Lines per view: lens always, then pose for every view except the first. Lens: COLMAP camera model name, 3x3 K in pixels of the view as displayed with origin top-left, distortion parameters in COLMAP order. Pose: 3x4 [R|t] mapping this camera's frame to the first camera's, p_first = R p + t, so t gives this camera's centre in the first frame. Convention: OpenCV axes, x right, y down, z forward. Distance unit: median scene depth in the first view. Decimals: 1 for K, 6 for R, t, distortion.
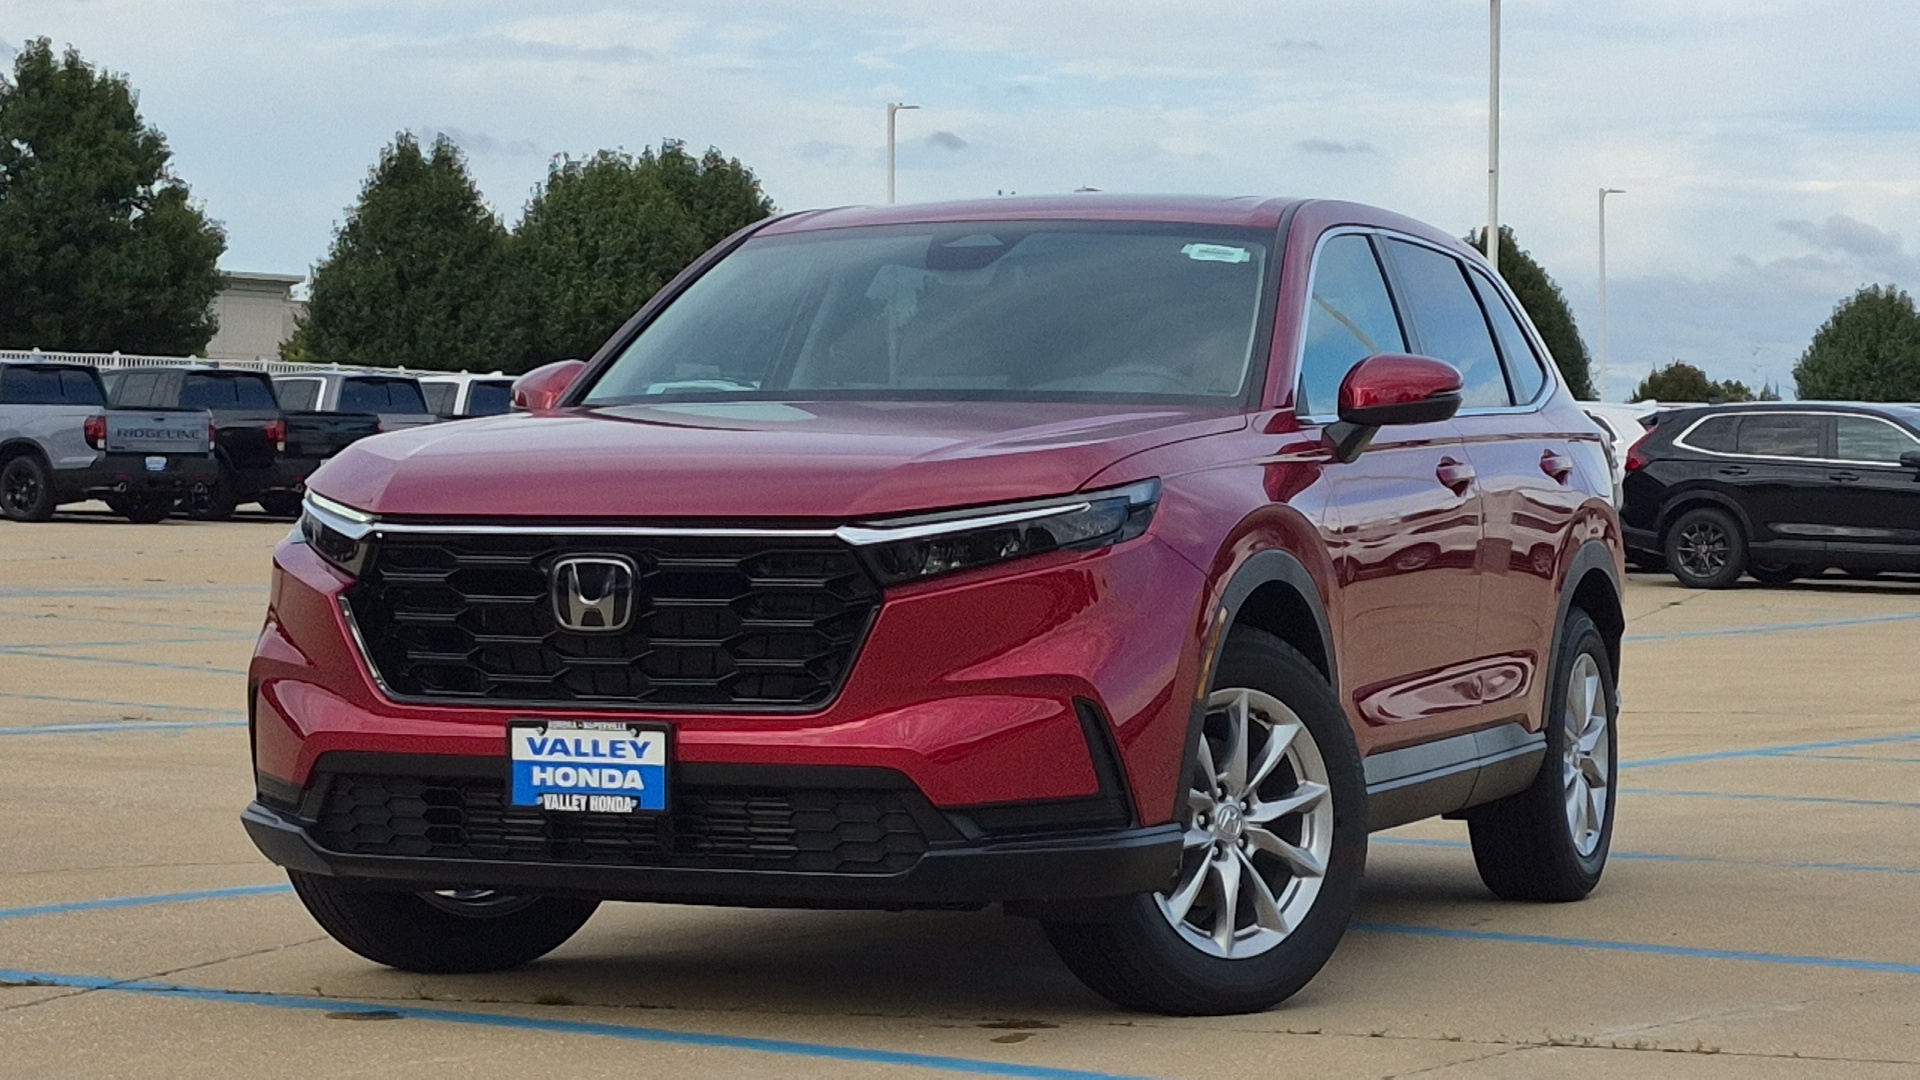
lens RADIAL K [[4271.2, 0, 965.5], [0, 4271.2, 534.0], [0, 0, 1]] dist [0.053254, 0.000000]
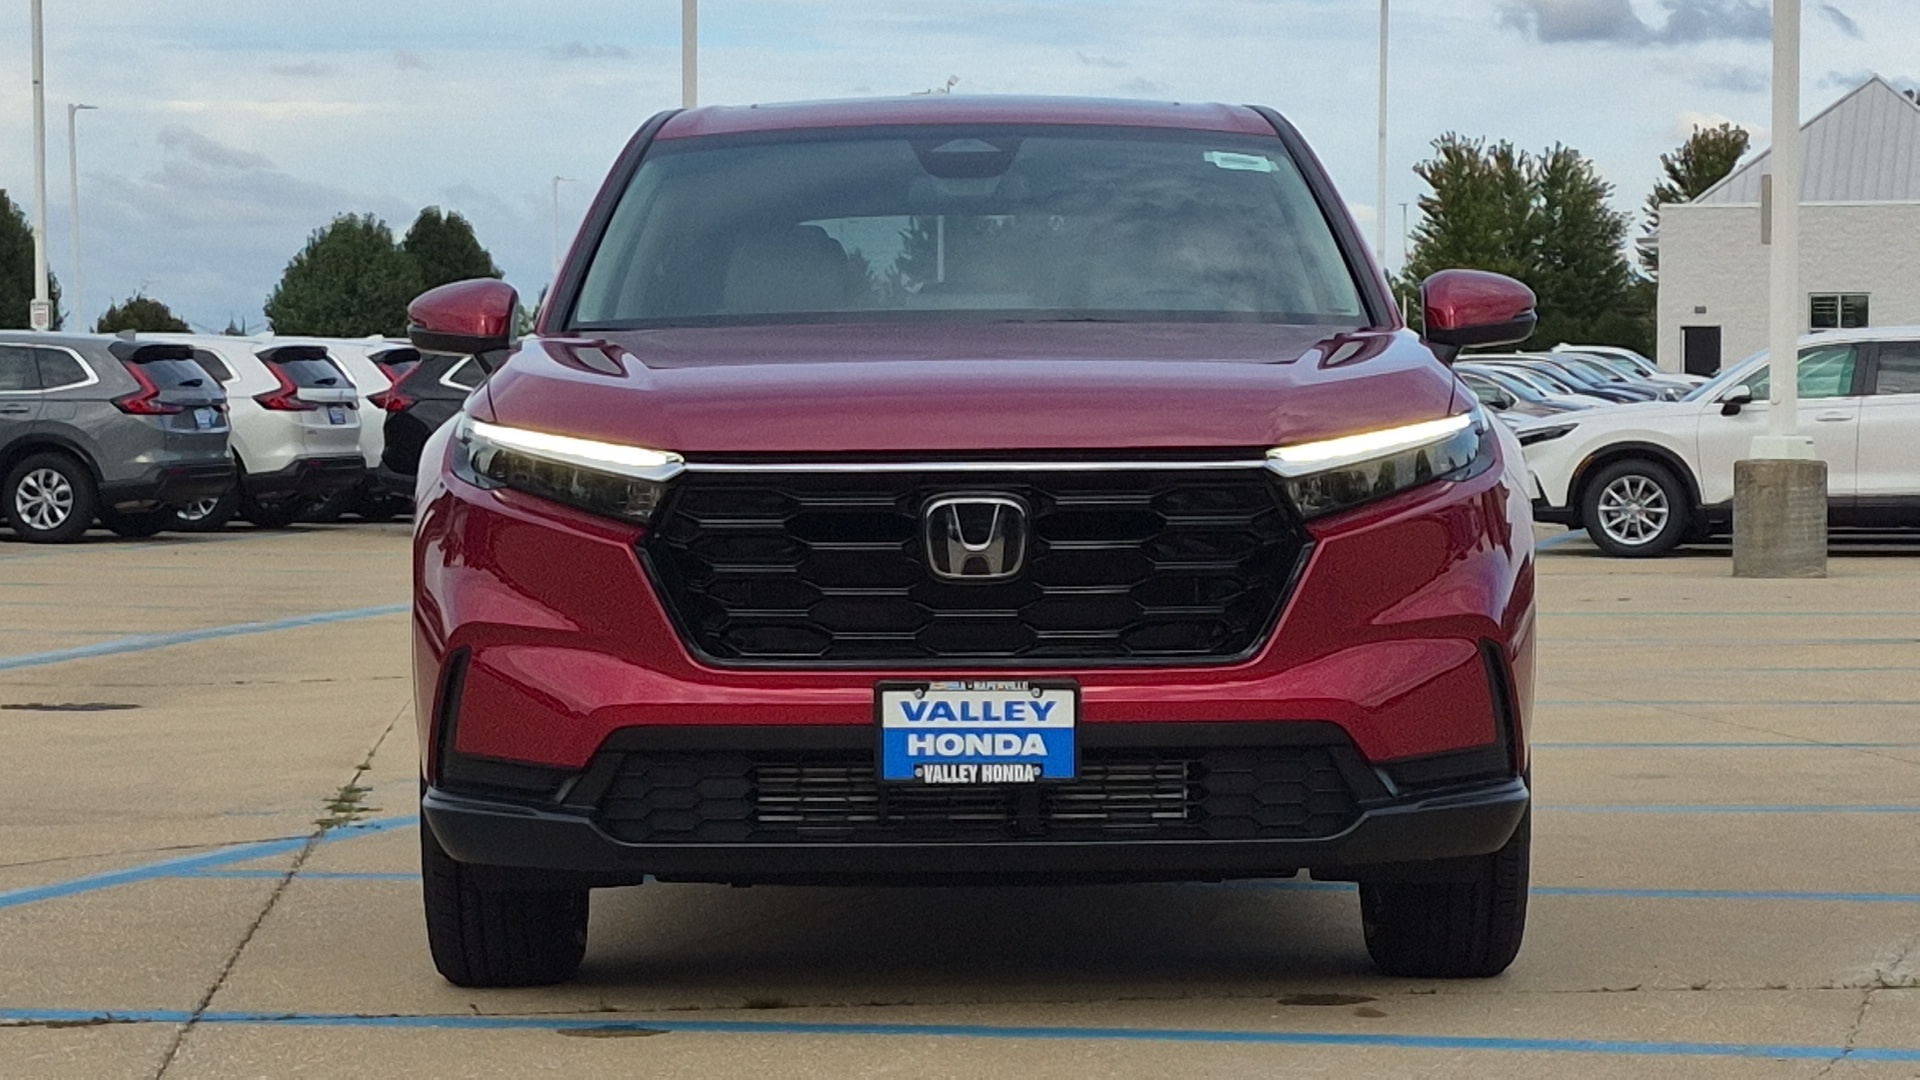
lens RADIAL K [[4627.7, 0, 970.5], [0, 4627.7, 529.6], [0, 0, 1]] dist [0.208417, 0.000000]
pose [[0.922885, -0.018364, 0.384637, -0.441057], [0.013305, 0.999787, 0.015808, -0.002869], [-0.384845, -0.009471, 0.922933, 0.106861]]
